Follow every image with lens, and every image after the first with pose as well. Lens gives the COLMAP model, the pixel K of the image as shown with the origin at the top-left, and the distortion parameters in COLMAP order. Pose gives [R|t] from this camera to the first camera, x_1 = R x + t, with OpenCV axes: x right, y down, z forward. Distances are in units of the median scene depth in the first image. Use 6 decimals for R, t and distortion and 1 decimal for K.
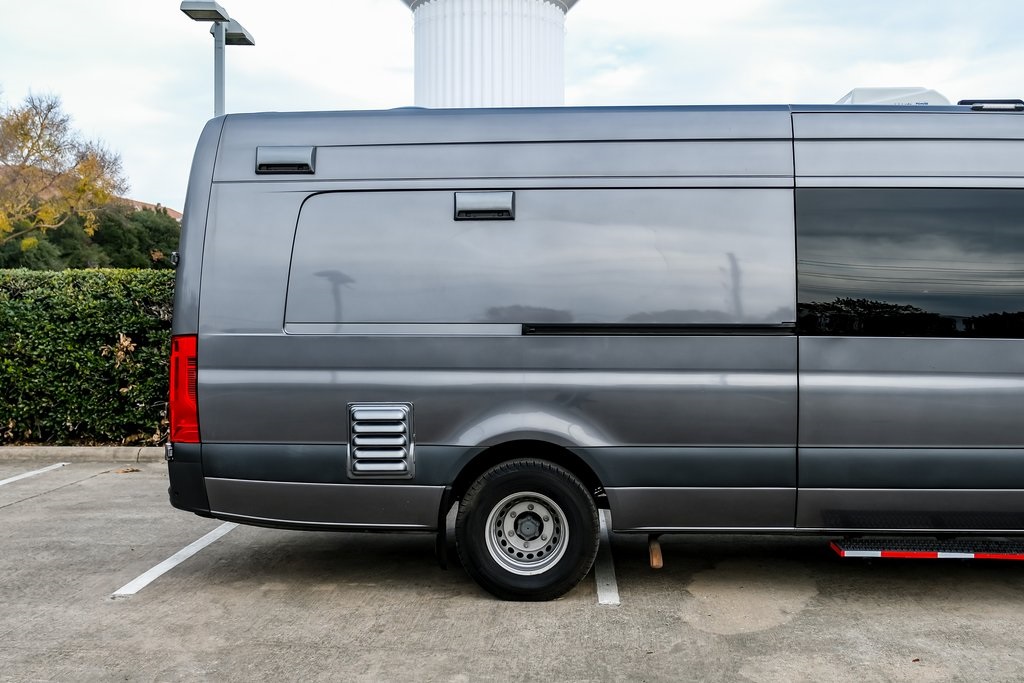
lens RADIAL K [[1095.1, 0, 558.9], [0, 1095.1, 300.0], [0, 0, 1]] dist [-0.008925, 0.000150]
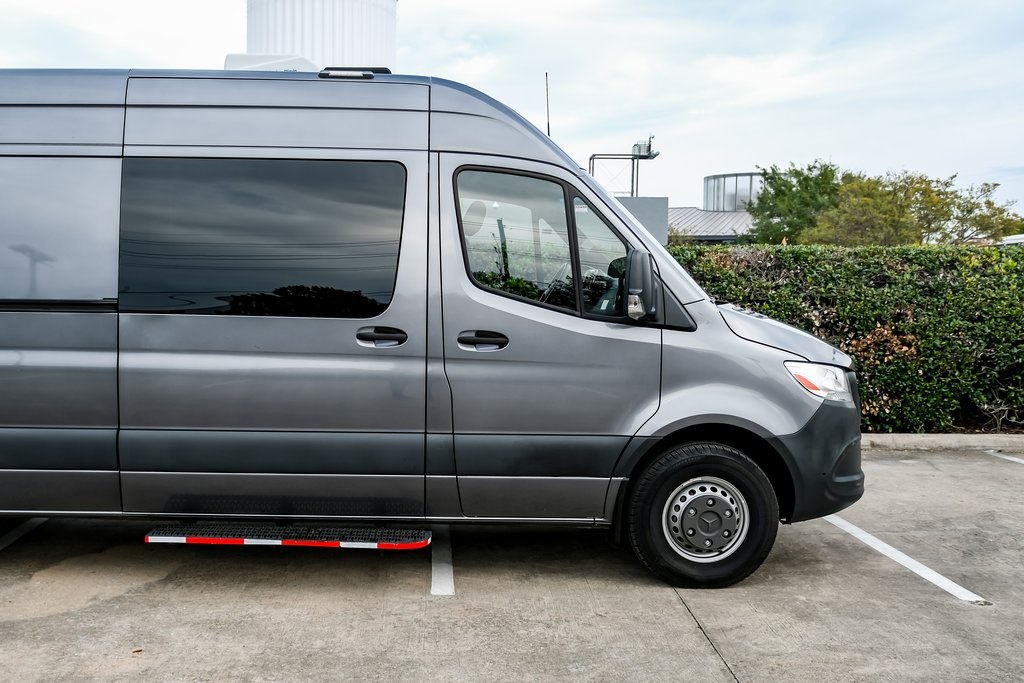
lens RADIAL K [[1069.9, 0, 432.1], [0, 1069.9, 338.3], [0, 0, 1]] dist [-0.013081, -0.004394]
pose [[0.999657, 0.010247, 0.024114, 0.449493], [-0.011436, 0.998699, 0.049692, 0.005251], [-0.023574, -0.049951, 0.998473, 0.059400]]
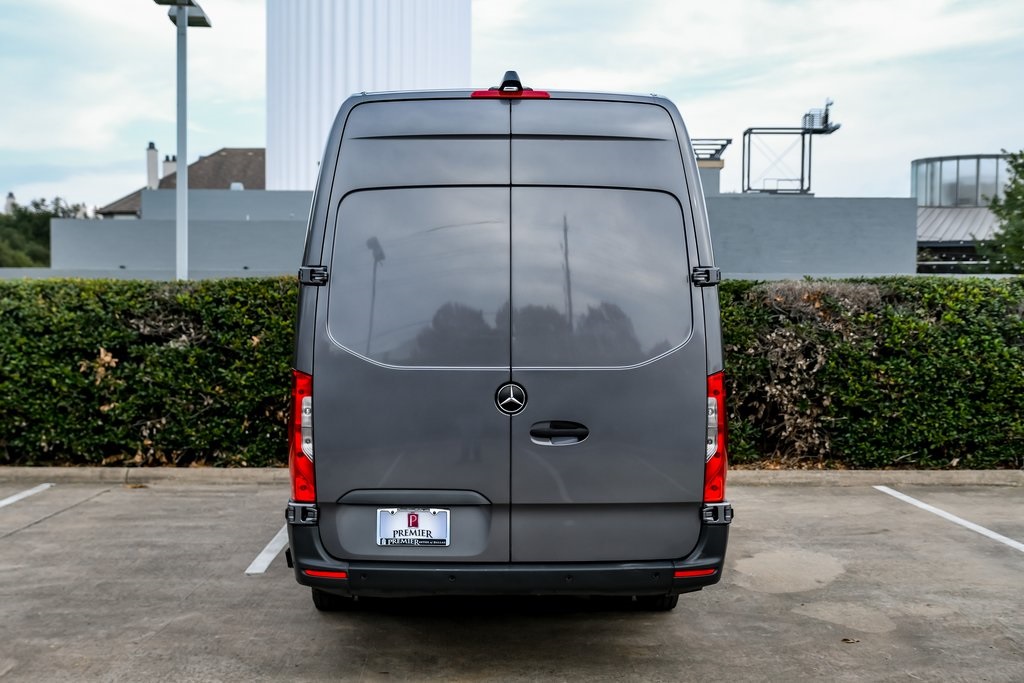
lens RADIAL K [[1513.9, 0, 512.0], [0, 1513.9, 341.5], [0, 0, 1]] dist [0.025426, 0.069158]
pose [[0.999241, 0.006560, 0.038390, -0.187533], [-0.007468, 0.999695, 0.023545, -0.016461], [-0.038224, -0.023814, 0.998985, -0.616781]]
